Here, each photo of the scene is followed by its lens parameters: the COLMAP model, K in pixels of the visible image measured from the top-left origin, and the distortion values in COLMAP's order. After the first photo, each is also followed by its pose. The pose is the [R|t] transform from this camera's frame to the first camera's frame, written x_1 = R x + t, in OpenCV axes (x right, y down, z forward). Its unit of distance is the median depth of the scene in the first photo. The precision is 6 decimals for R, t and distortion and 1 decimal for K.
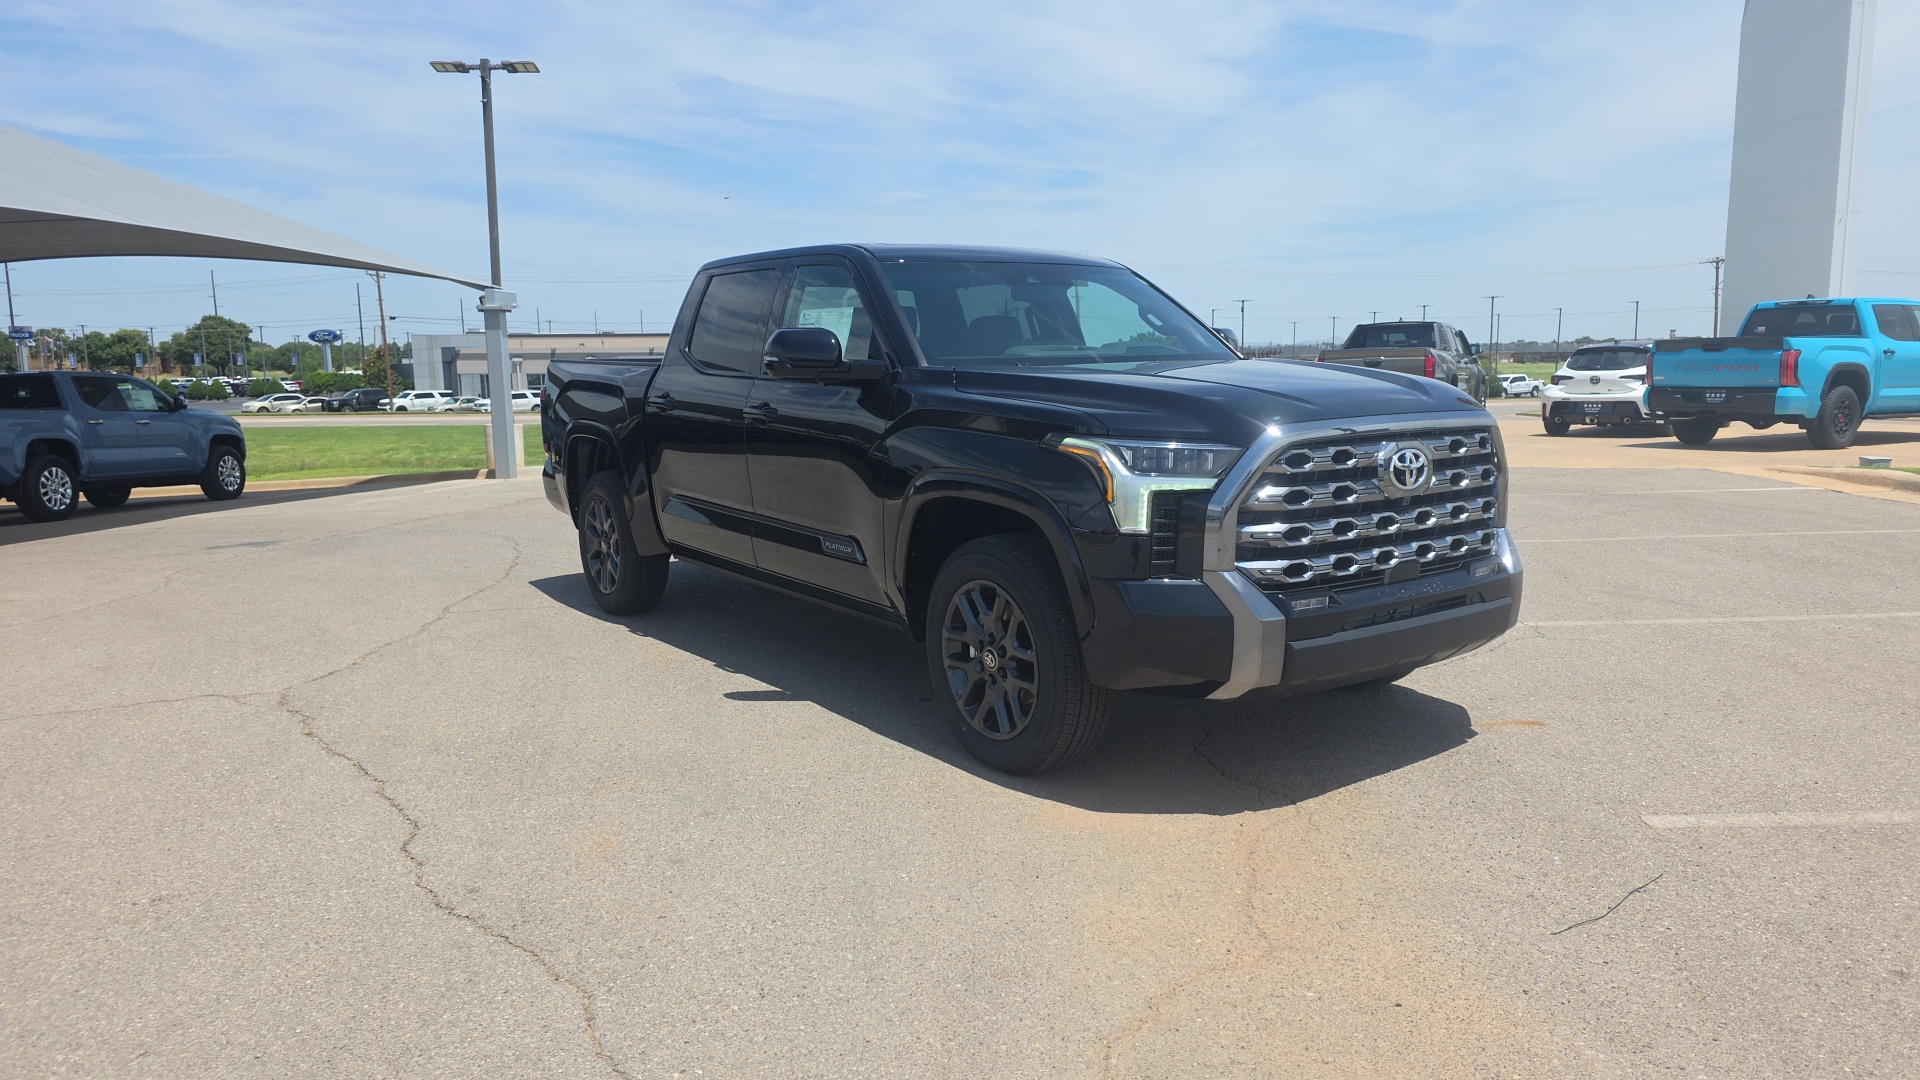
lens RADIAL K [[1322.7, 0, 1022.4], [0, 1322.7, 571.6], [0, 0, 1]] dist [0.042618, -0.041579]
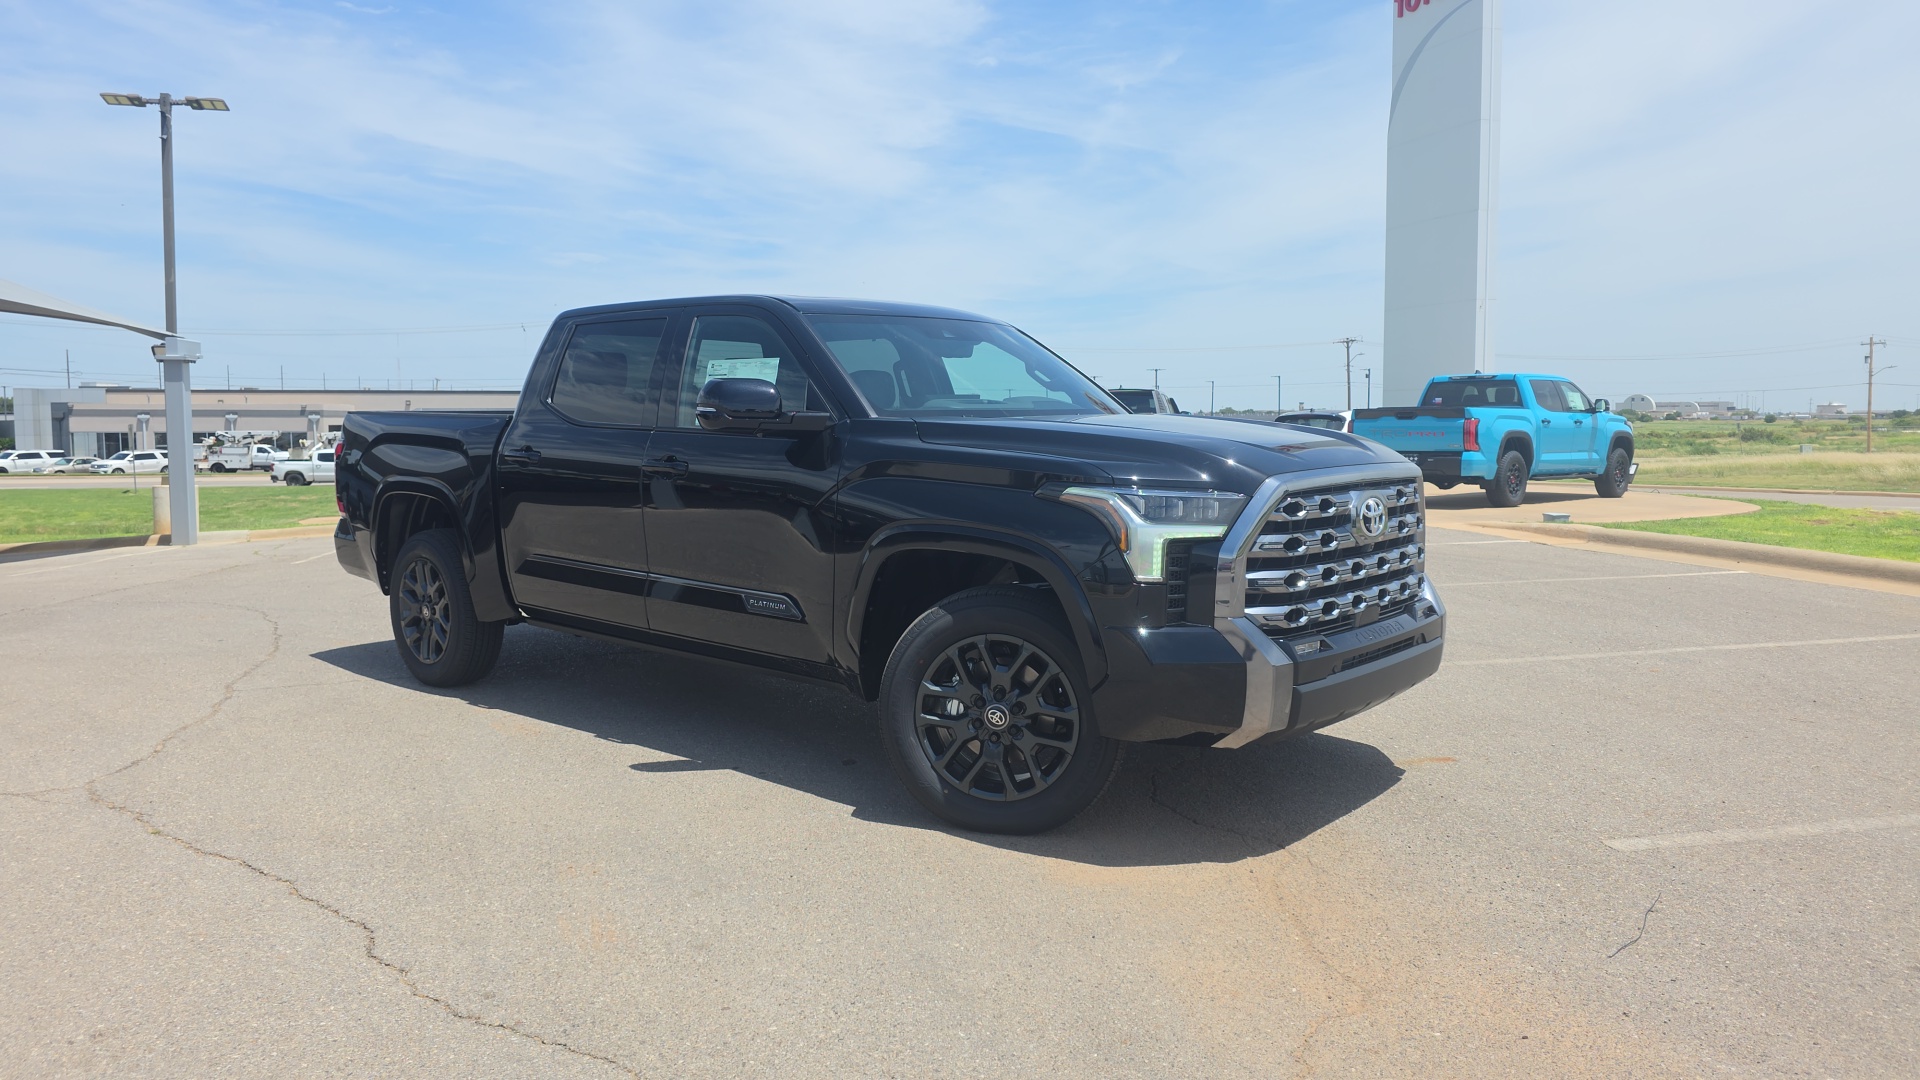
lens RADIAL K [[1322.7, 0, 966.4], [0, 1322.7, 526.1], [0, 0, 1]] dist [0.042618, -0.041579]
pose [[0.979468, -0.006579, 0.201492, -0.152715], [0.022962, 0.996604, -0.079080, 0.003300], [-0.200287, 0.082083, 0.976293, 0.025826]]
